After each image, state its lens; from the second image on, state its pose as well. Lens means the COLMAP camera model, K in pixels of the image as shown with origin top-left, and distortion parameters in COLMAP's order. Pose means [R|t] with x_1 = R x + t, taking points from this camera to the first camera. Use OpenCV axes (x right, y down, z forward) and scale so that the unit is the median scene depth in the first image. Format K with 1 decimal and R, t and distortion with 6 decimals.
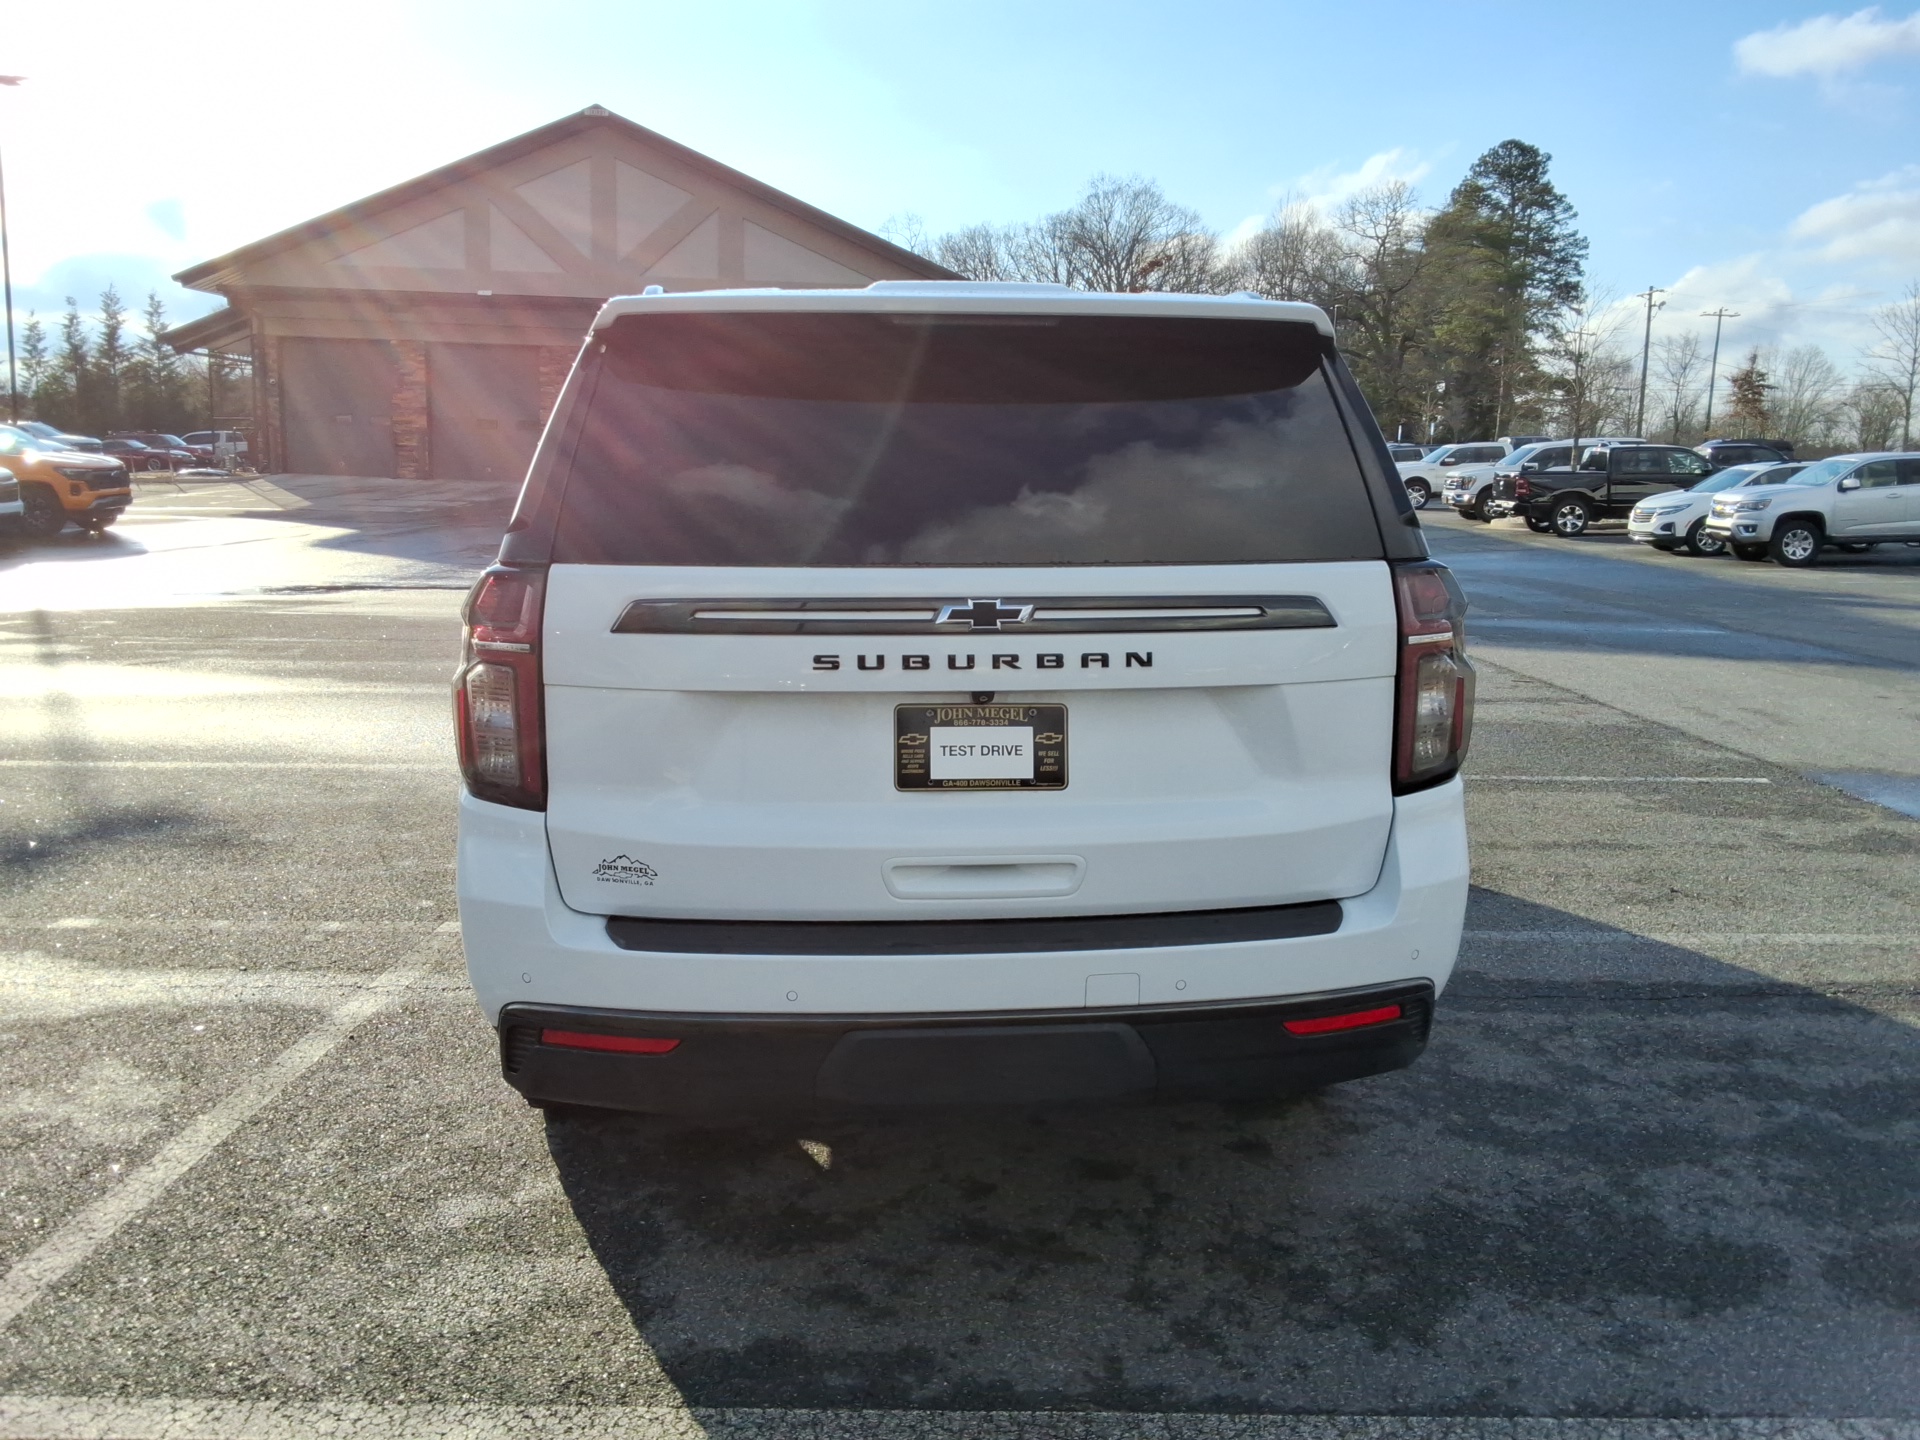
lens RADIAL K [[1543.5, 0, 979.1], [0, 1543.5, 714.4], [0, 0, 1]] dist [0.119723, -0.190042]
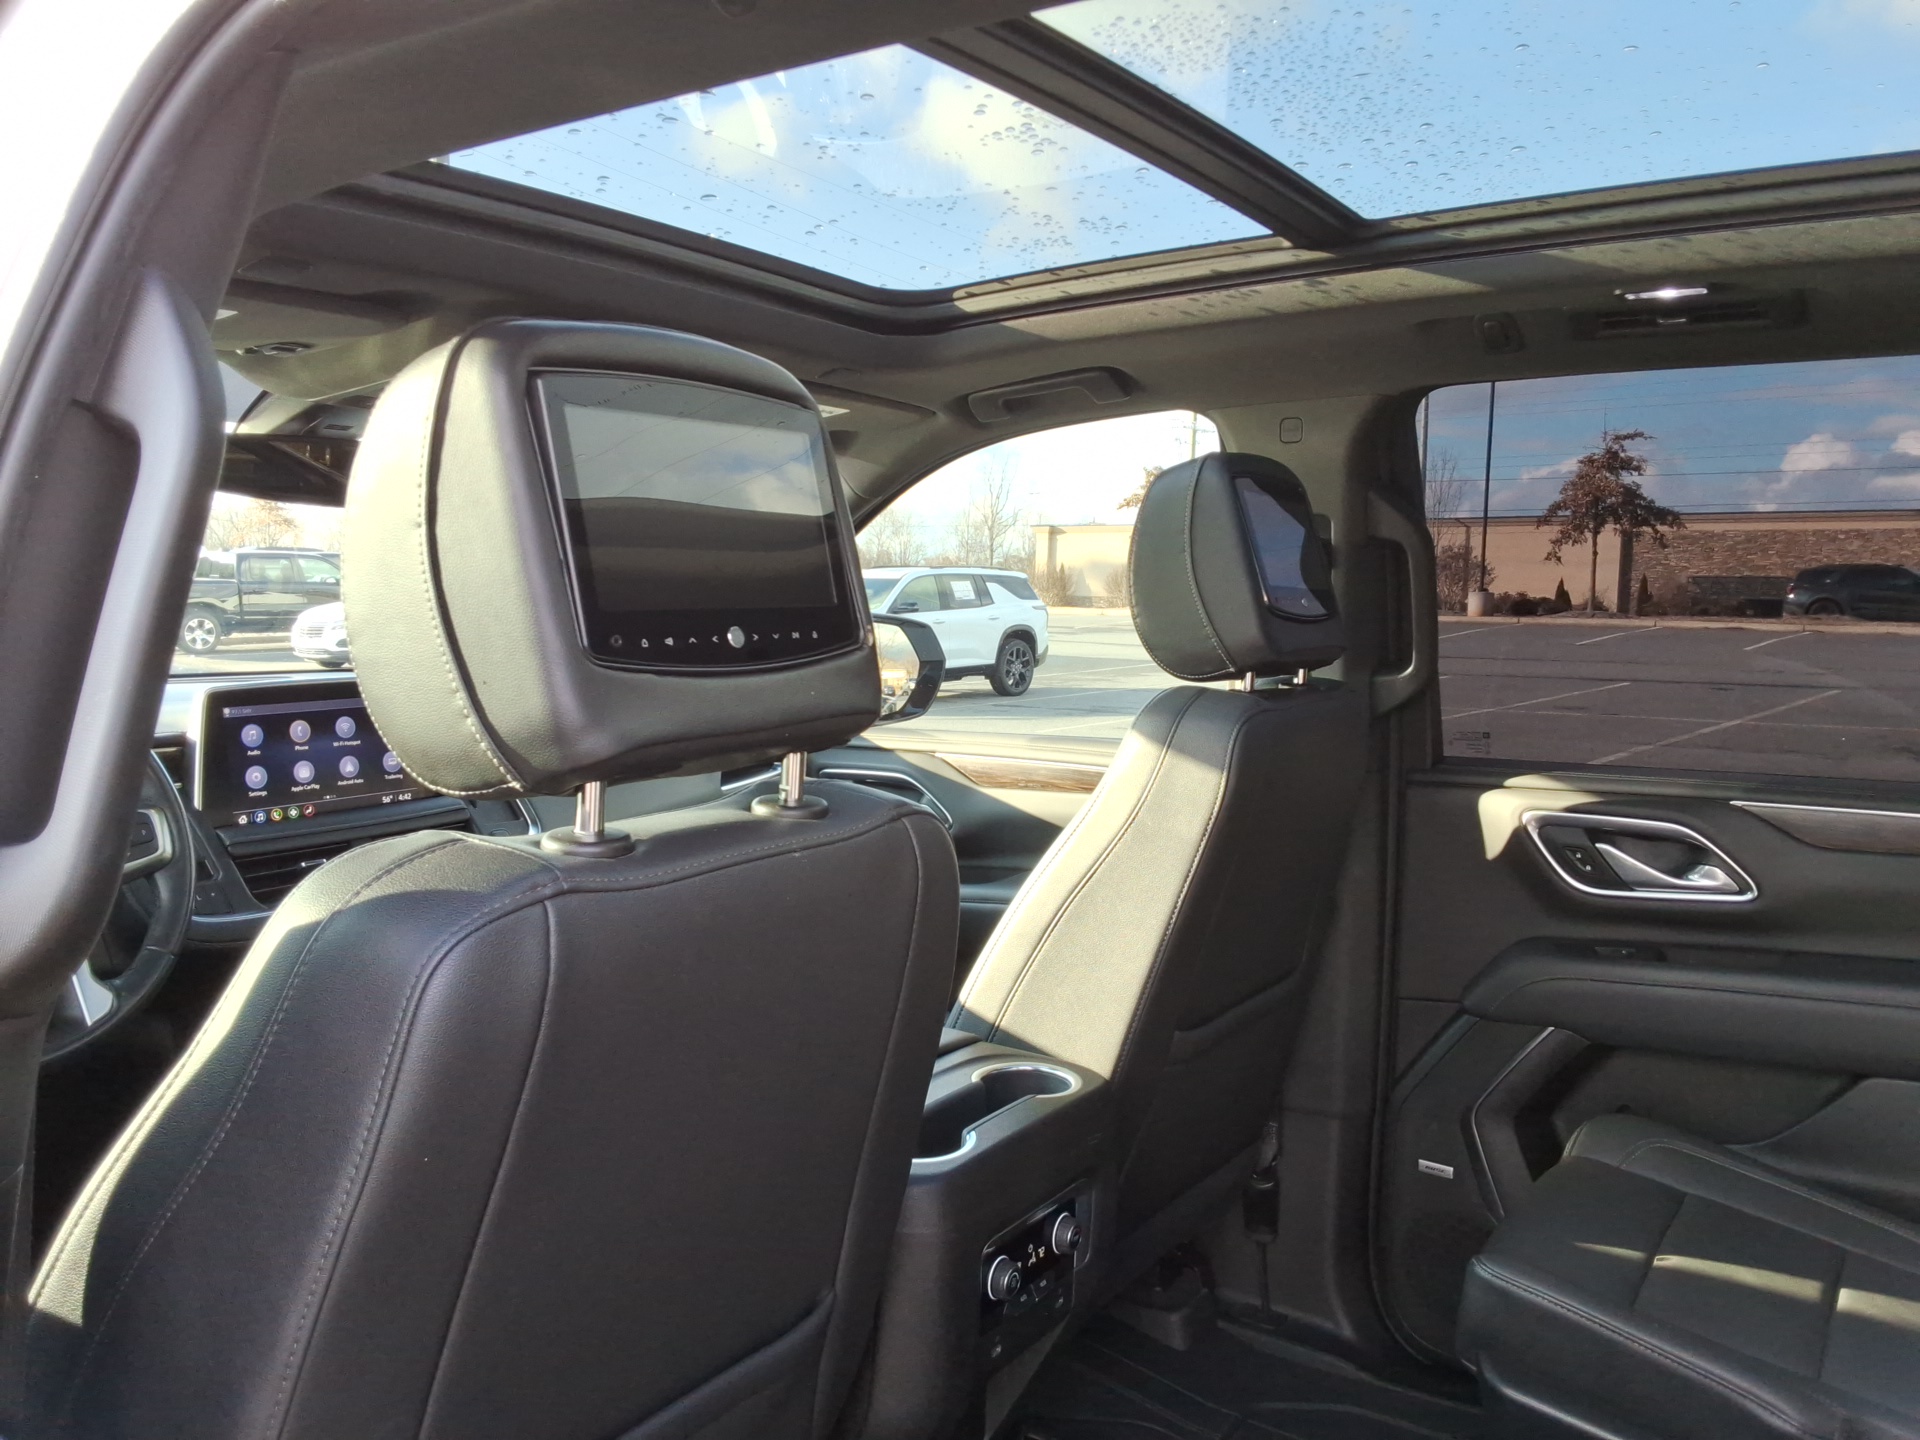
lens RADIAL K [[1543.5, 0, 979.1], [0, 1543.5, 714.4], [0, 0, 1]] dist [0.119723, -0.190042]
pose [[0.615988, -0.063075, 0.785227, -0.044217], [0.115206, 0.993285, -0.010589, -0.027245], [-0.779286, 0.096986, 0.619118, 0.167541]]
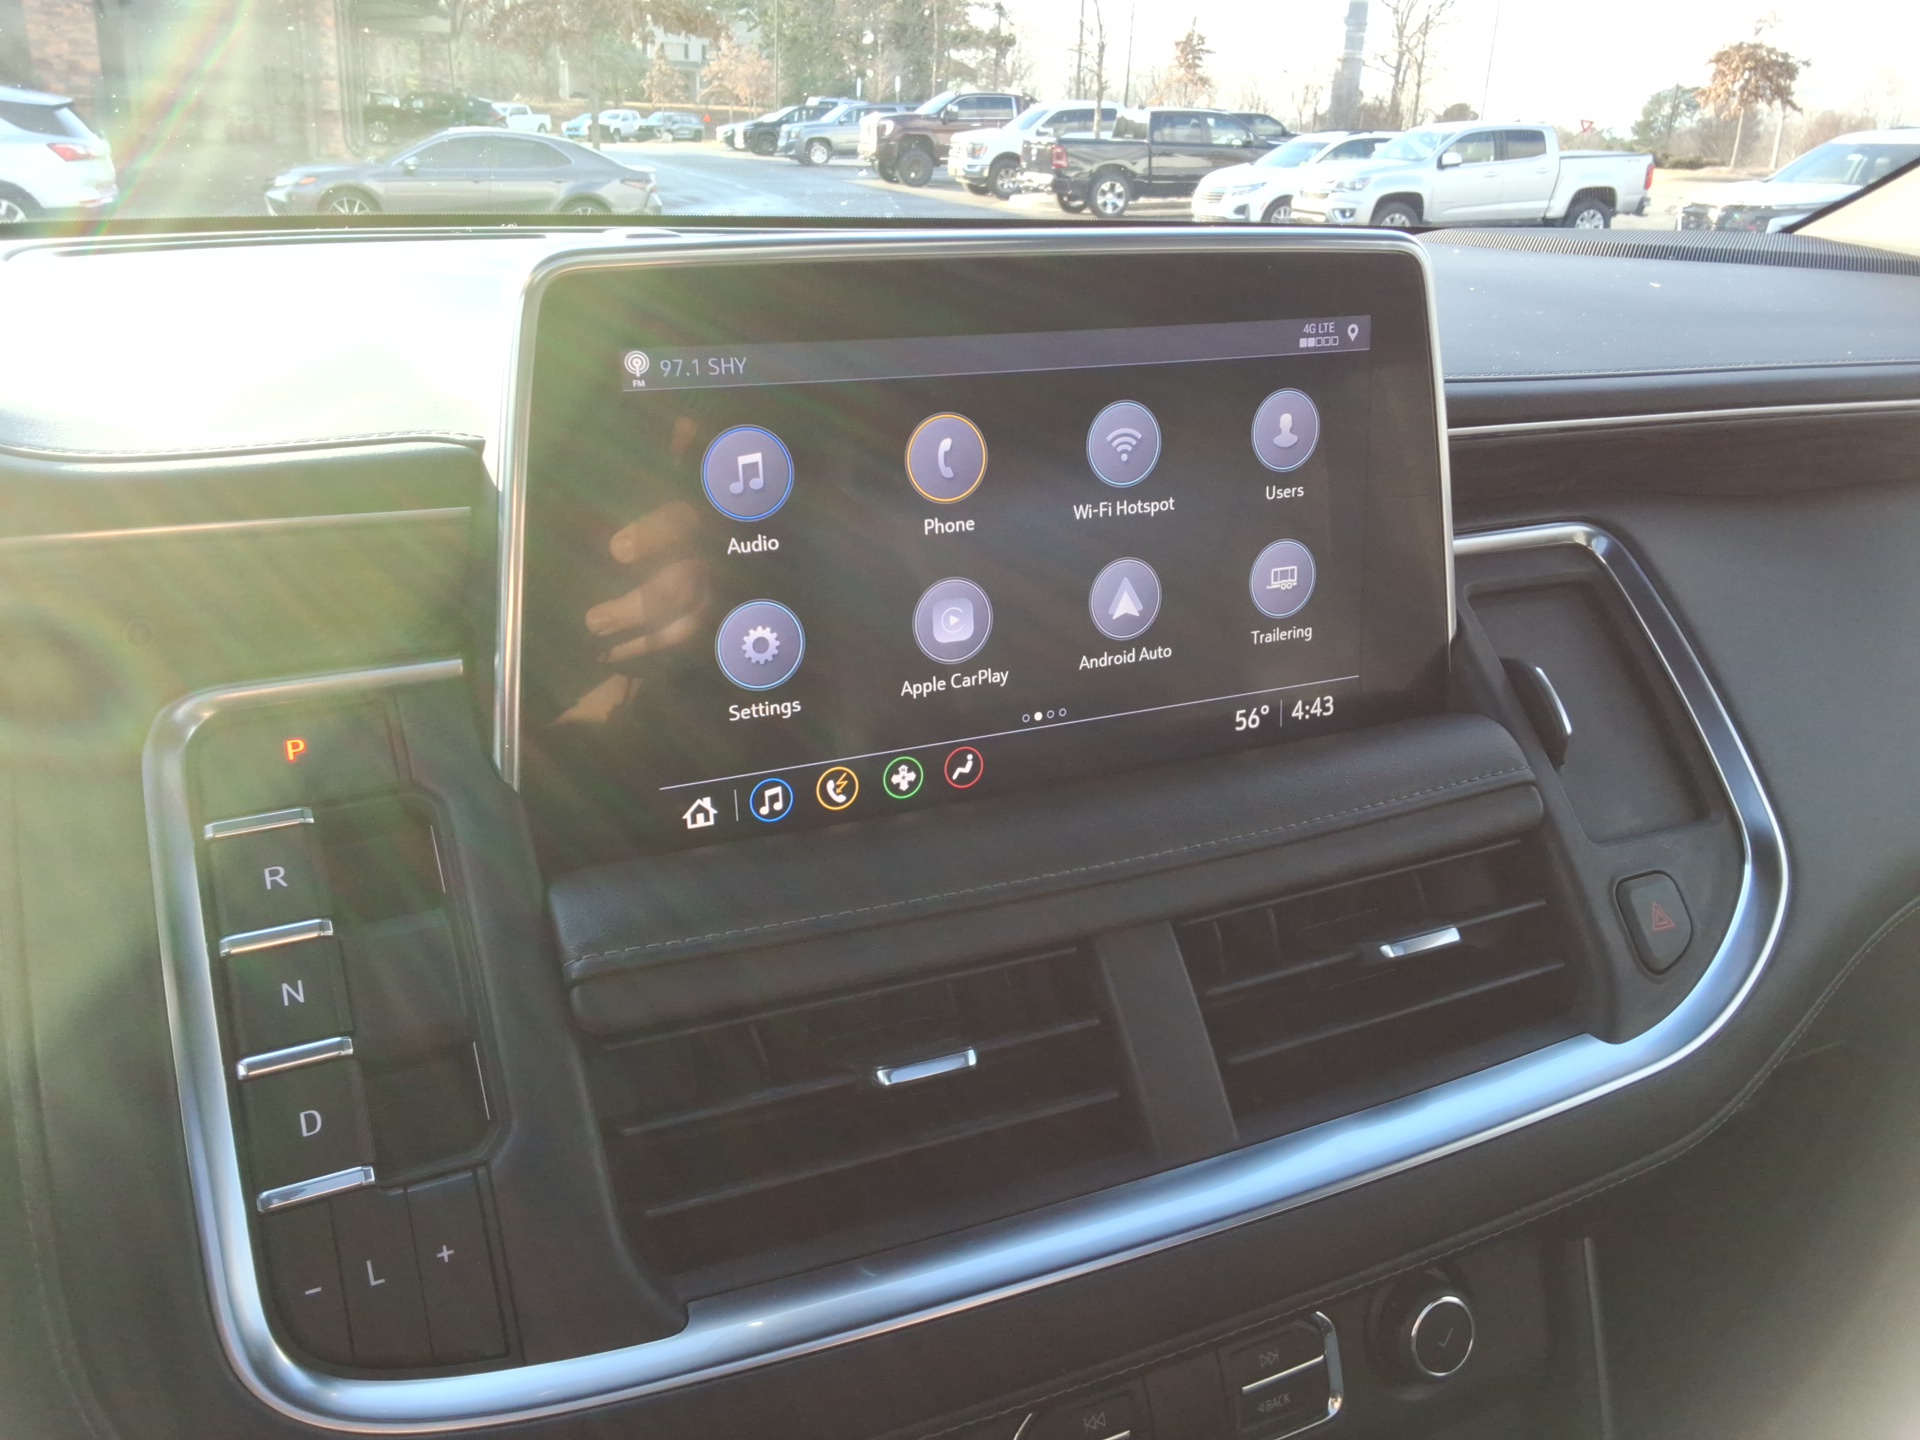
lens RADIAL K [[1543.5, 0, 979.1], [0, 1543.5, 714.4], [0, 0, 1]] dist [0.119723, -0.190042]
pose [[0.934843, -0.105519, 0.339019, -0.019177], [0.035344, 0.977733, 0.206856, -0.030708], [-0.353297, -0.181396, 0.917756, 0.209272]]
